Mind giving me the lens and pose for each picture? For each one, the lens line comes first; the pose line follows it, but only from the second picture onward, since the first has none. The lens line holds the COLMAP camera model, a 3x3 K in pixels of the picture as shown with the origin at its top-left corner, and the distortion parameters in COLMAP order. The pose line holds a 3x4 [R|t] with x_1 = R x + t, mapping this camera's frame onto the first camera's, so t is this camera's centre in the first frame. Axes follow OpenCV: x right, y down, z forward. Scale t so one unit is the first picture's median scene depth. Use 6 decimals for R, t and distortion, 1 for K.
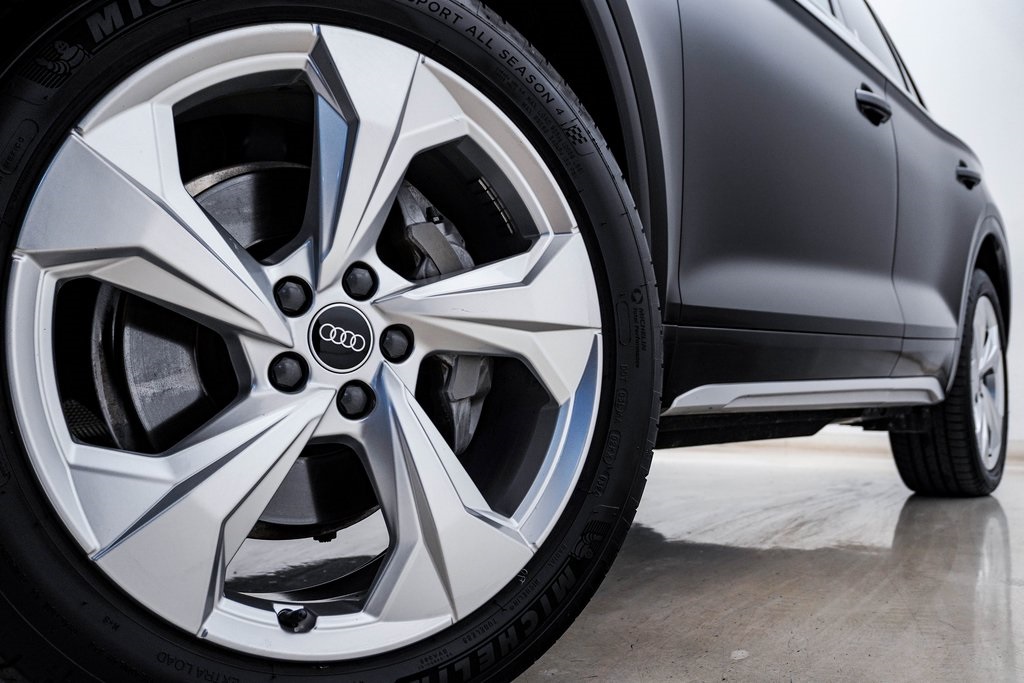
lens RADIAL K [[1042.8, 0, 509.6], [0, 1042.8, 340.3], [0, 0, 1]] dist [-0.004816, 0.000000]
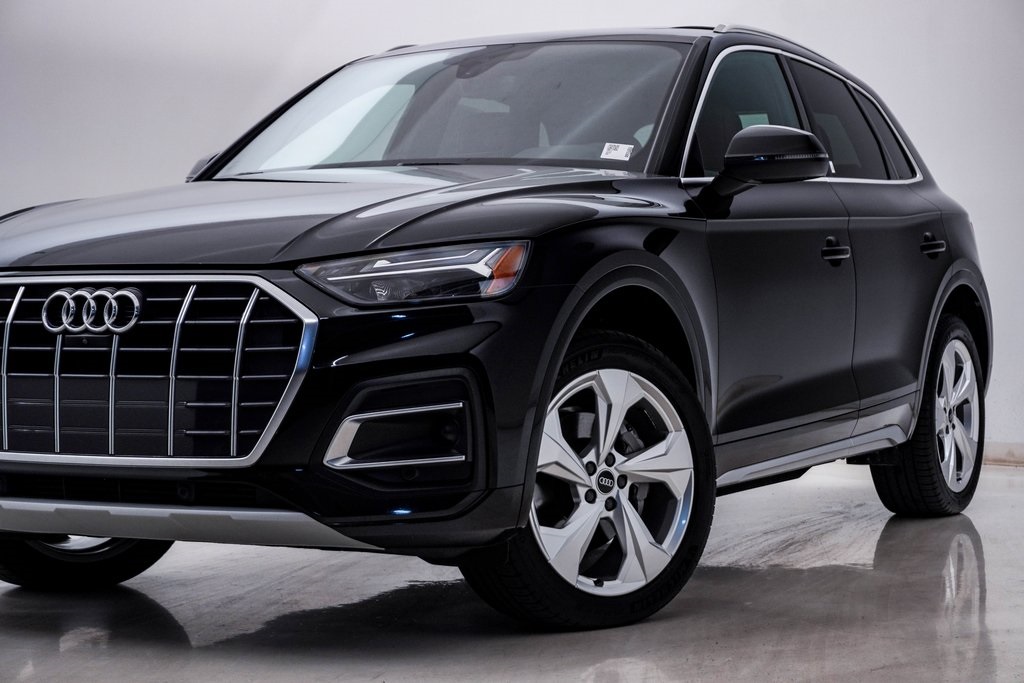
lens RADIAL K [[2183.6, 0, 515.3], [0, 2183.6, 346.7], [0, 0, 1]] dist [0.025672, 0.000000]
pose [[0.992726, -0.022654, 0.118243, -0.988264], [0.013573, 0.996935, 0.077045, -0.741732], [-0.119626, -0.074880, 0.989991, -4.278931]]
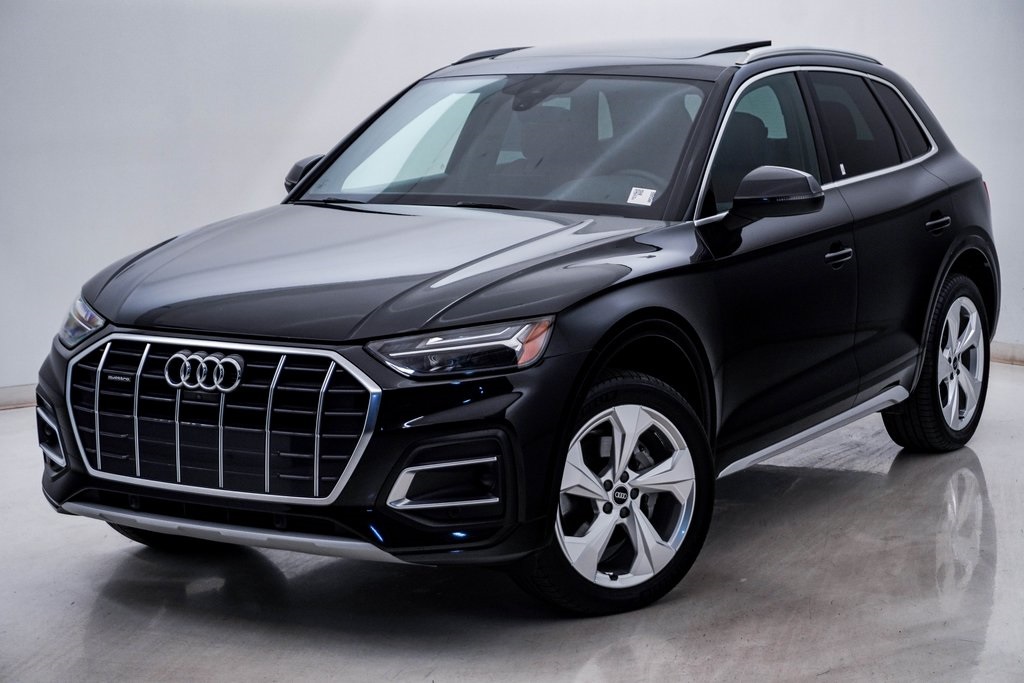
lens RADIAL K [[2183.6, 0, 505.7], [0, 2183.6, 345.5], [0, 0, 1]] dist [0.025672, 0.000000]
pose [[0.998079, -0.030701, 0.053815, -0.829978], [0.019762, 0.980974, 0.193130, -1.708884], [-0.058721, -0.191696, 0.979696, -5.362402]]
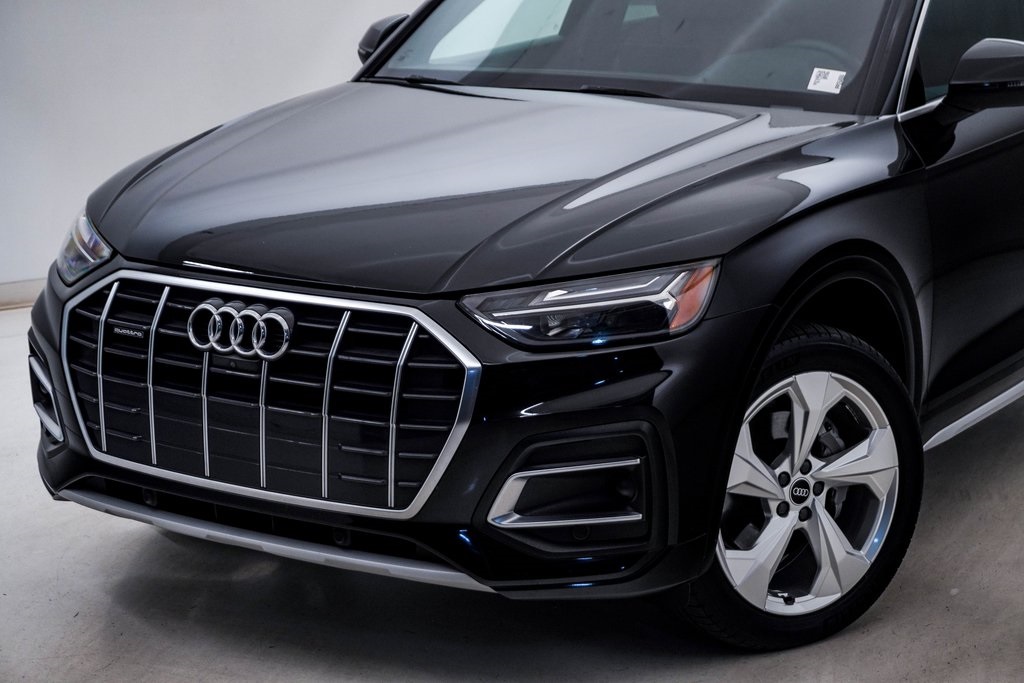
lens RADIAL K [[2183.6, 0, 515.2], [0, 2183.6, 343.5], [0, 0, 1]] dist [0.025672, 0.000000]
pose [[0.999603, -0.024609, 0.013724, -0.842489], [0.019964, 0.962271, 0.271360, -1.652307], [-0.019884, -0.270978, 0.962380, -3.652222]]
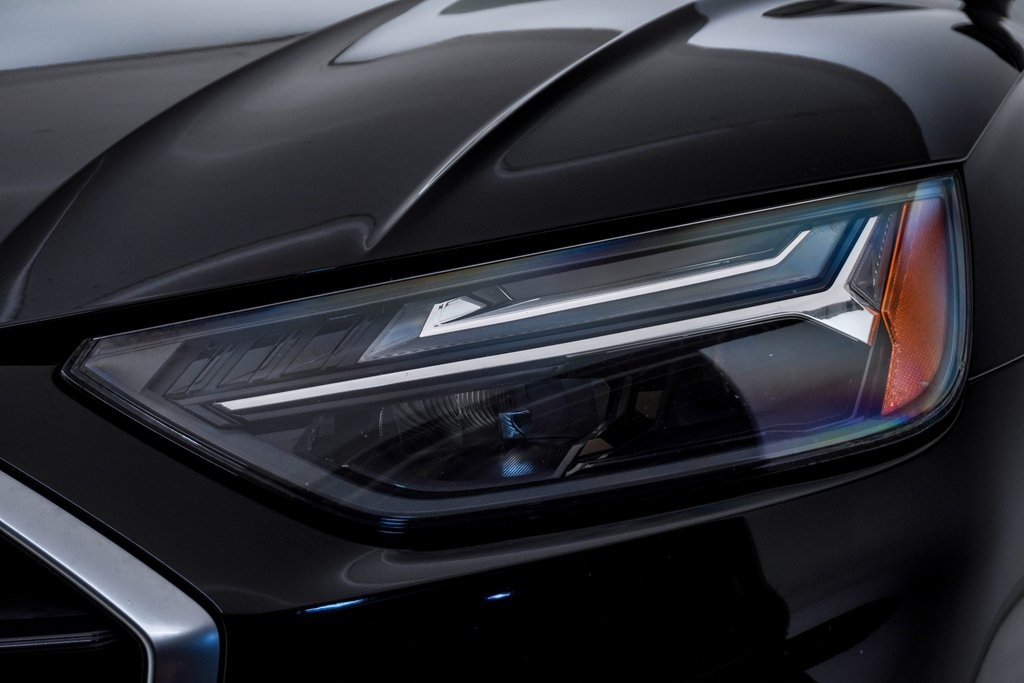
lens RADIAL K [[2183.6, 0, 511.6], [0, 2183.6, 341.1], [0, 0, 1]] dist [0.025672, 0.000000]
pose [[0.936272, -0.080900, 0.341833, -1.049091], [0.028560, 0.987429, 0.155465, -0.711619], [-0.350113, -0.135794, 0.926812, -0.438897]]
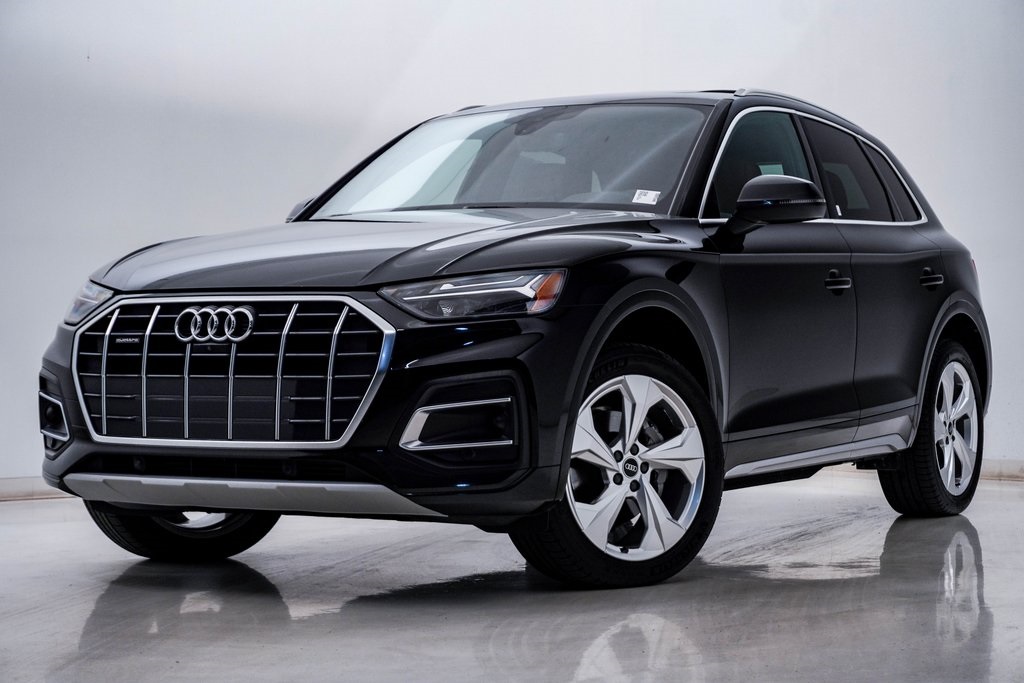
lens RADIAL K [[2183.6, 0, 514.0], [0, 2183.6, 341.5], [0, 0, 1]] dist [0.025672, 0.000000]
pose [[0.996654, -0.016551, 0.080039, -1.005914], [0.012277, 0.998487, 0.053601, -0.726119], [-0.080805, -0.052439, 0.995350, -5.465853]]
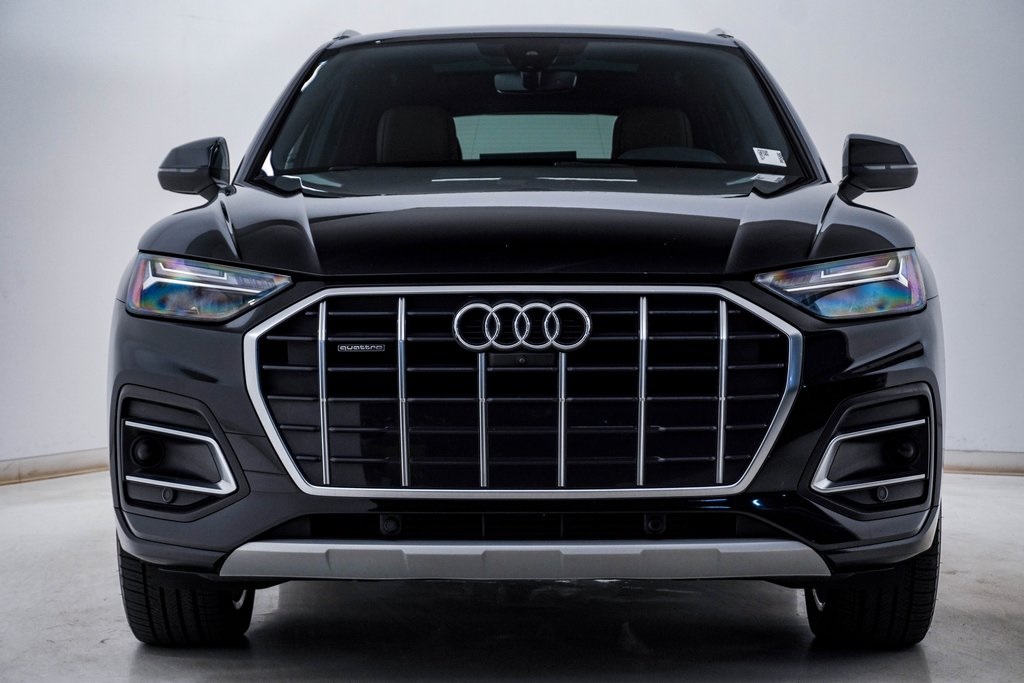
lens RADIAL K [[2183.6, 0, 514.3], [0, 2183.6, 341.5], [0, 0, 1]] dist [0.025672, 0.000000]
pose [[0.833670, -0.031508, 0.551364, -3.788484], [-0.012960, 0.996980, 0.076568, -0.758124], [-0.552111, -0.070978, 0.830744, -2.887552]]
